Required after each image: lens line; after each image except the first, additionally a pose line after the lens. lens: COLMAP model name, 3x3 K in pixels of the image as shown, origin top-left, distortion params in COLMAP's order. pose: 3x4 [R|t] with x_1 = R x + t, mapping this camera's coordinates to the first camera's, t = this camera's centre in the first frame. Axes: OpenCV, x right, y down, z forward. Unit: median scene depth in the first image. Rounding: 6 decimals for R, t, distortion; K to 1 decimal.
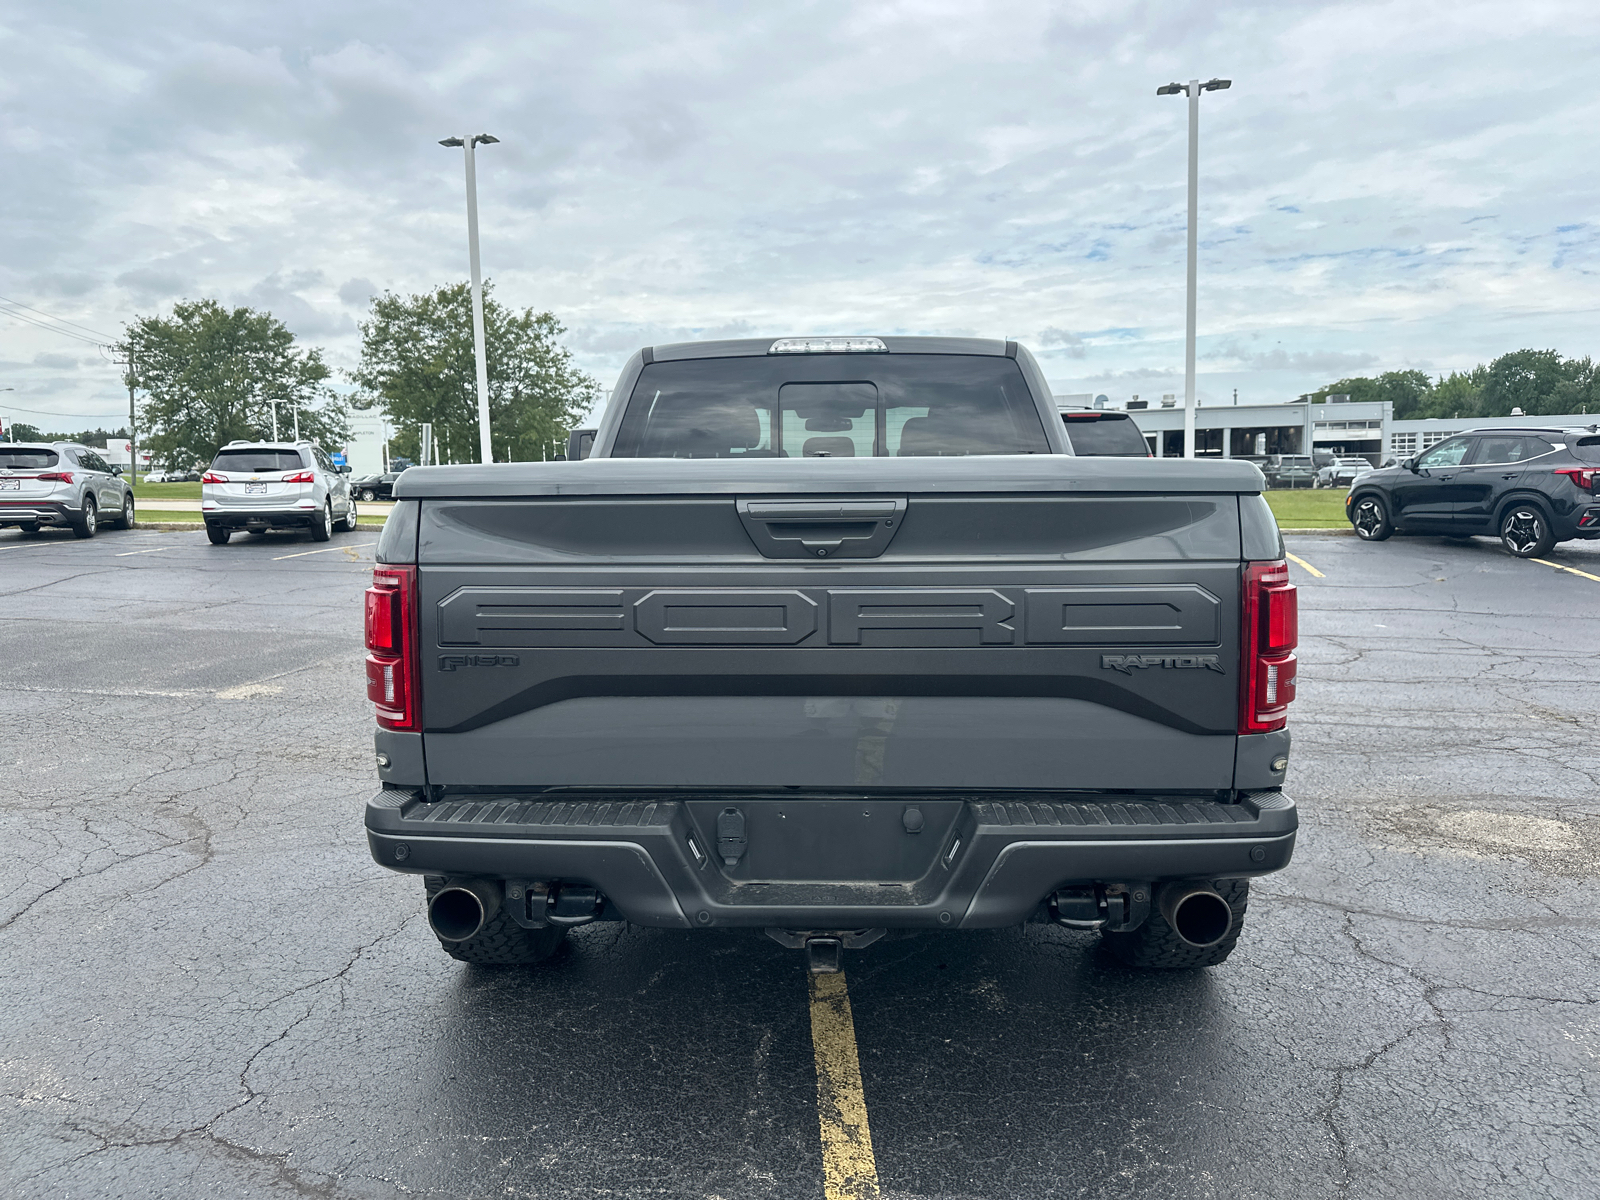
lens RADIAL K [[1116.7, 0, 790.3], [0, 1116.7, 601.4], [0, 0, 1]] dist [0.029080, -0.036611]
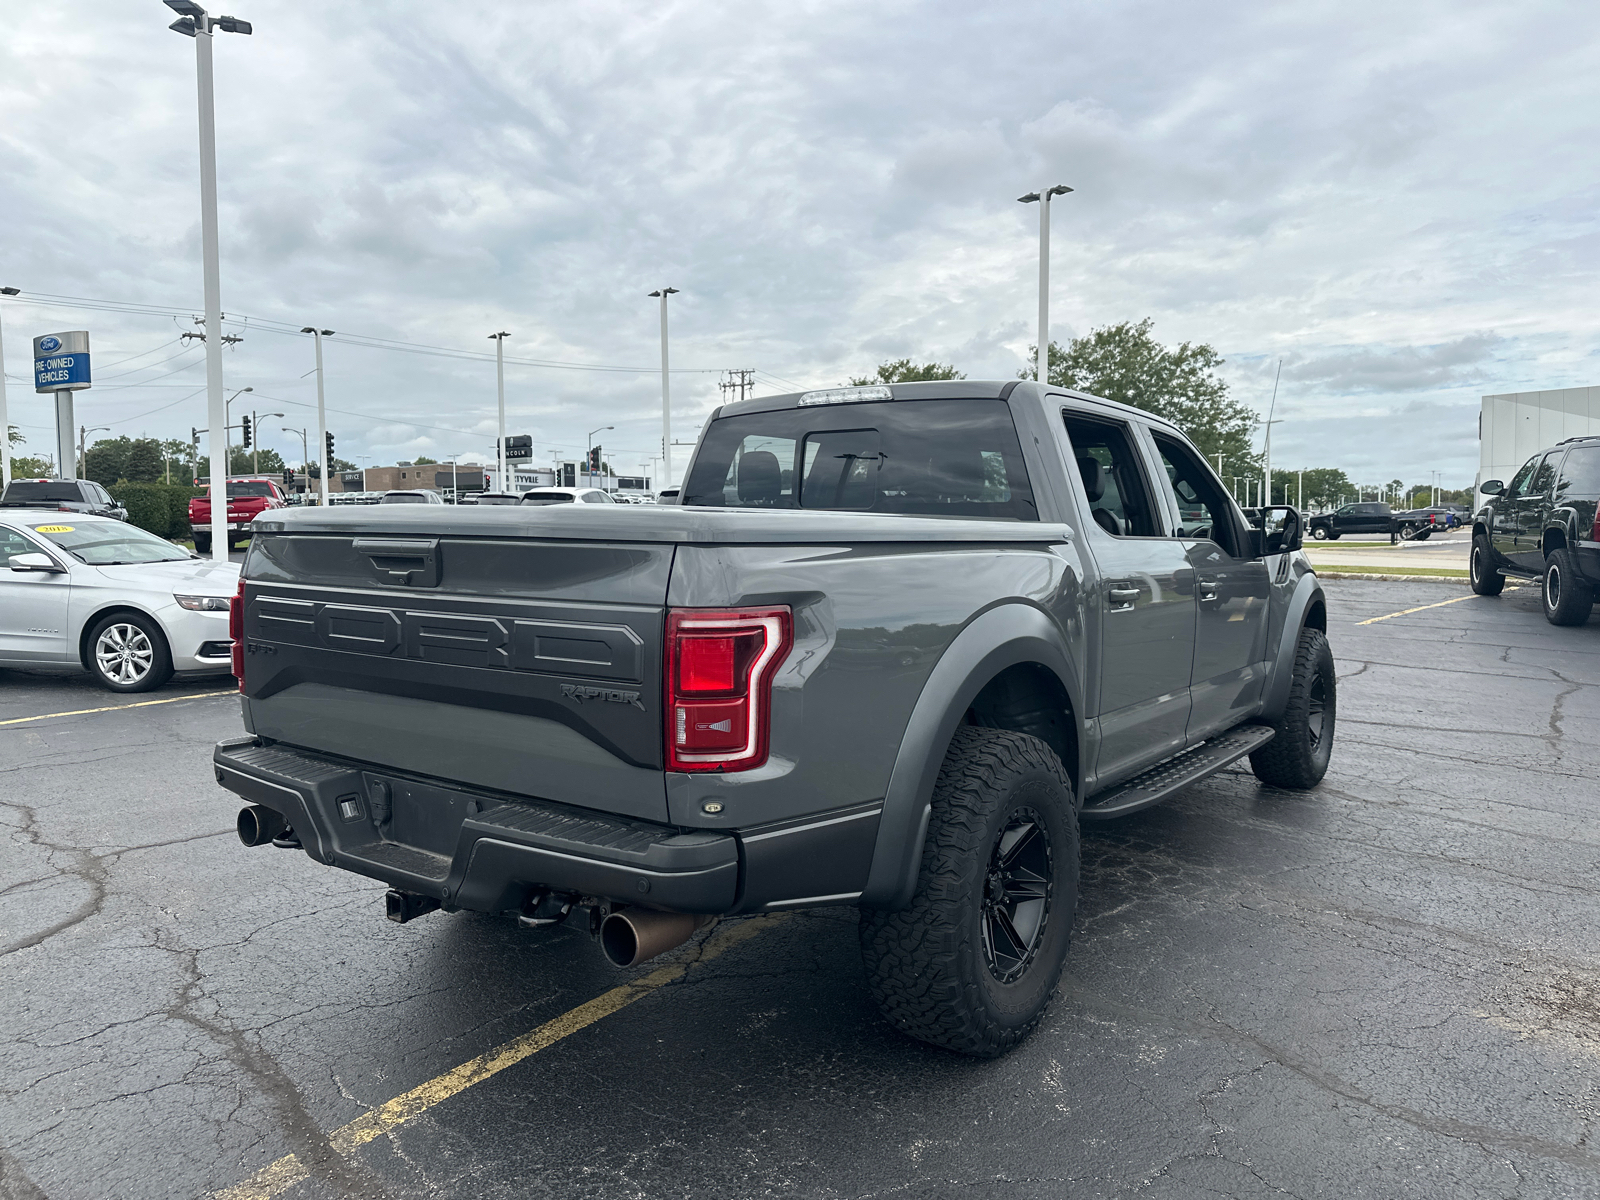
lens RADIAL K [[1116.7, 0, 788.8], [0, 1116.7, 593.4], [0, 0, 1]] dist [0.029080, -0.036611]
pose [[0.826888, 0.045315, -0.560538, 0.589557], [-0.067304, 0.997558, -0.018640, -0.019530], [0.558324, 0.053140, 0.827919, 0.106712]]
